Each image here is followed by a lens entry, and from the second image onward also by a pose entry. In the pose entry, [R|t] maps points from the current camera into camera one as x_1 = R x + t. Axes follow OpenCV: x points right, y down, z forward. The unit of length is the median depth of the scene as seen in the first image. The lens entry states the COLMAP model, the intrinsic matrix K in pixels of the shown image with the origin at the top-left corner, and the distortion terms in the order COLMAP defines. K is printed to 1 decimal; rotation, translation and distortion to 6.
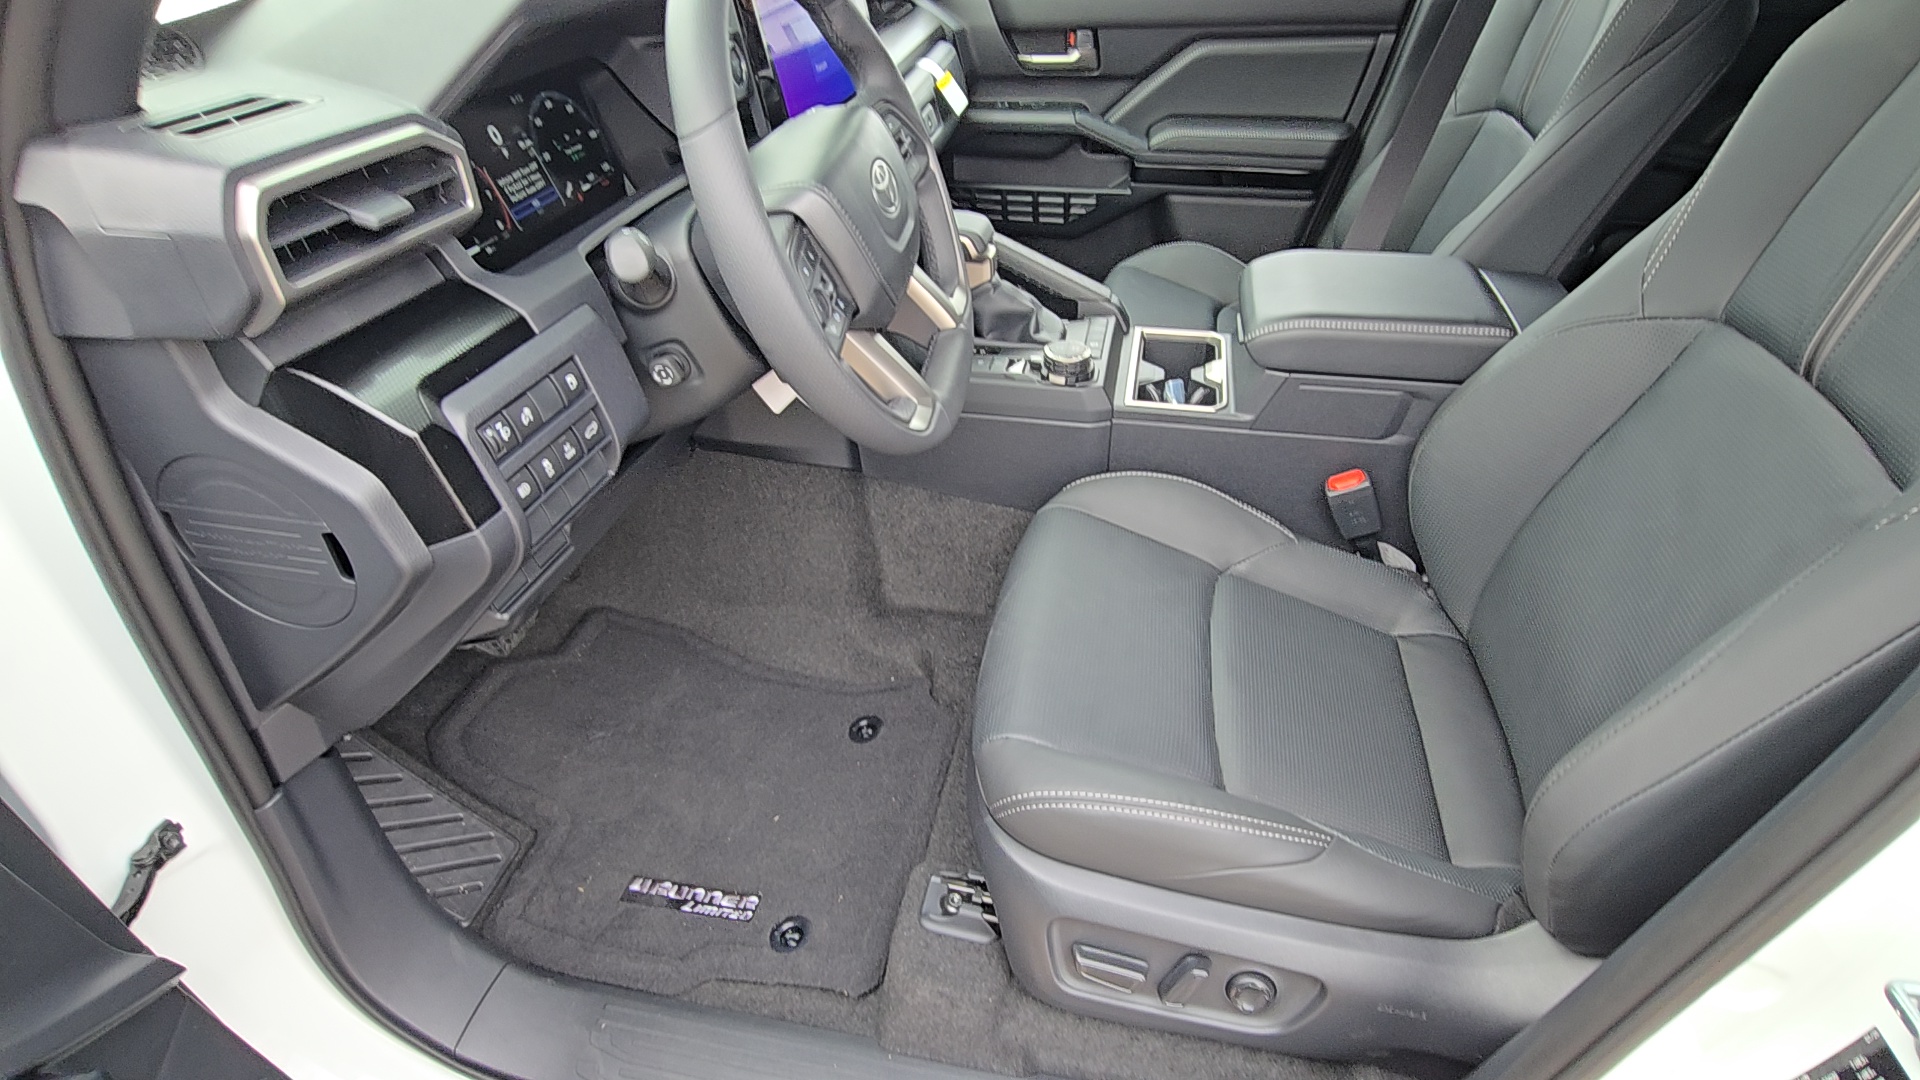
lens RADIAL K [[966.1, 0, 956.4], [0, 966.1, 554.0], [0, 0, 1]] dist [-0.002215, 0.001787]
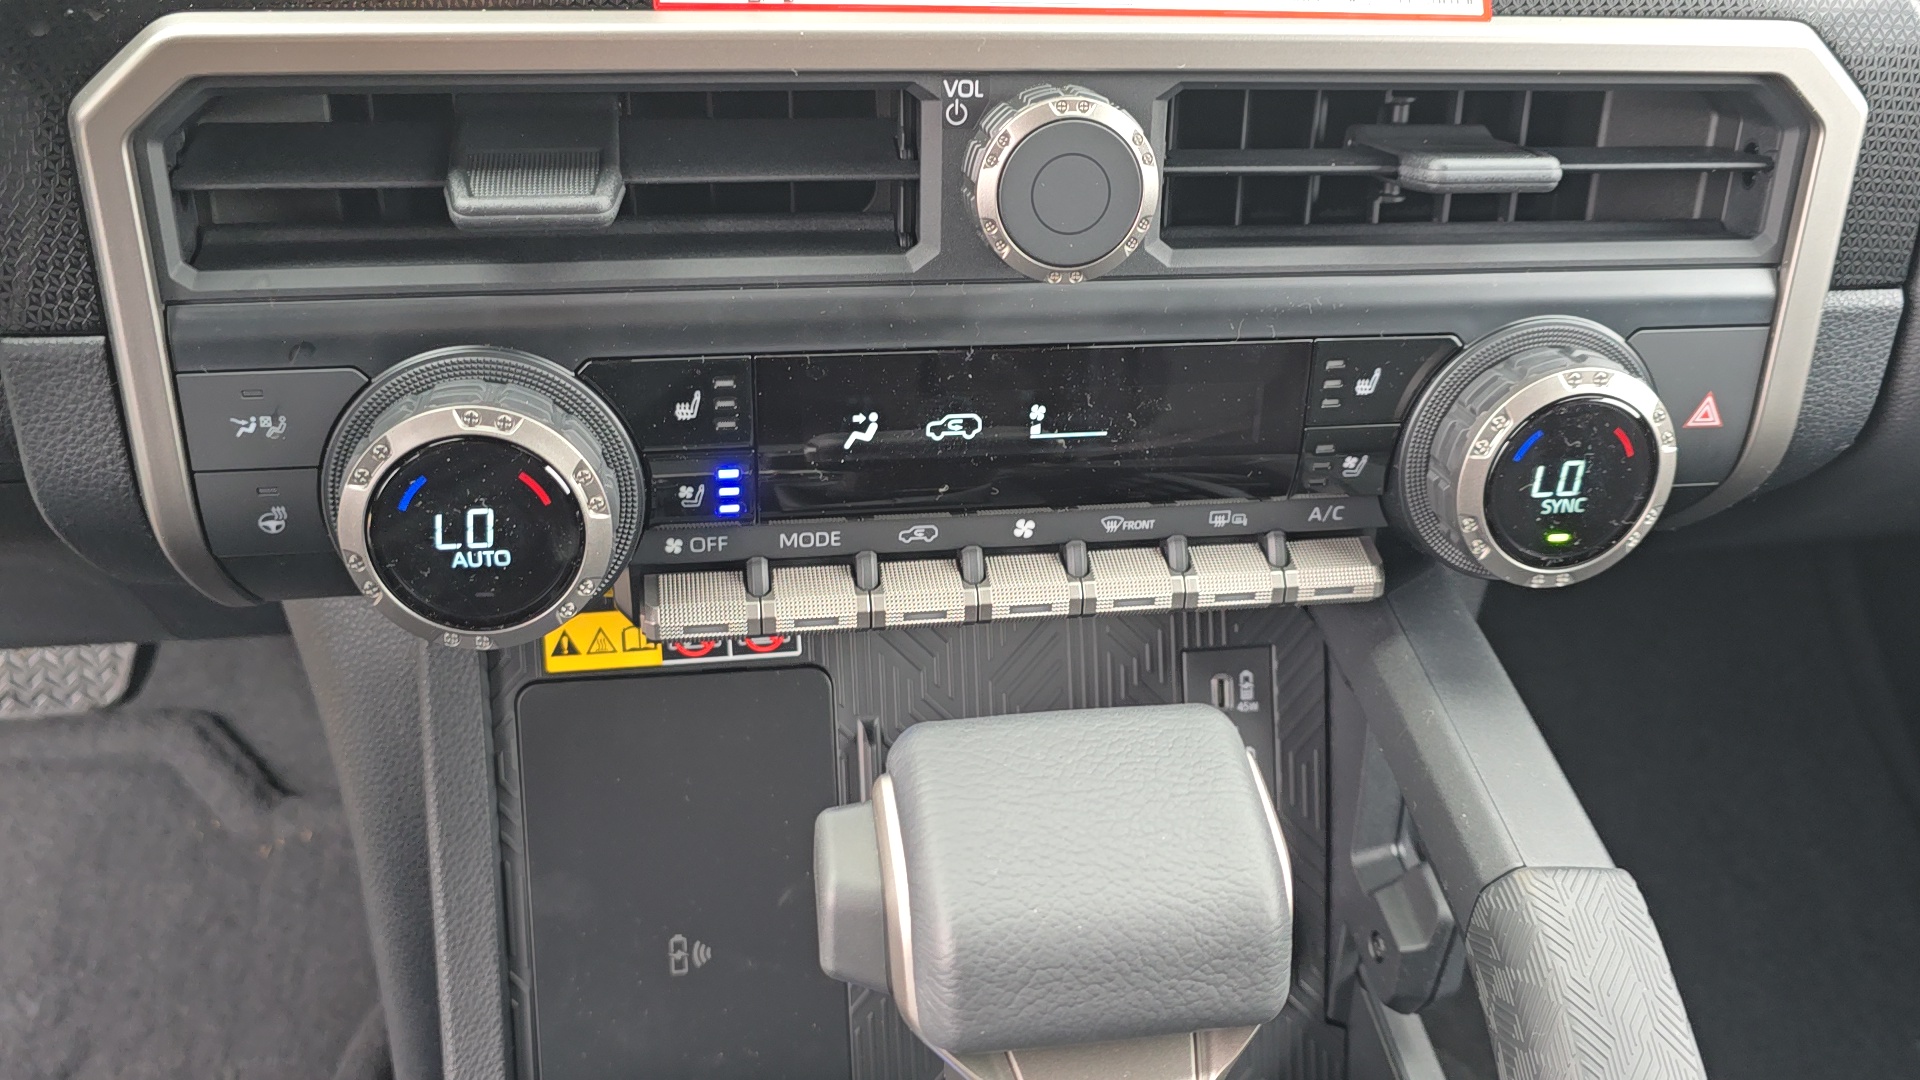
lens RADIAL K [[1592.6, 0, 978.0], [0, 1592.6, 524.7], [0, 0, 1]] dist [-0.007651, 0.017839]
pose [[0.350669, 0.595254, -0.722983, 0.219031], [-0.607110, 0.732304, 0.308461, -0.626957], [0.713056, 0.330762, 0.618181, 1.165685]]
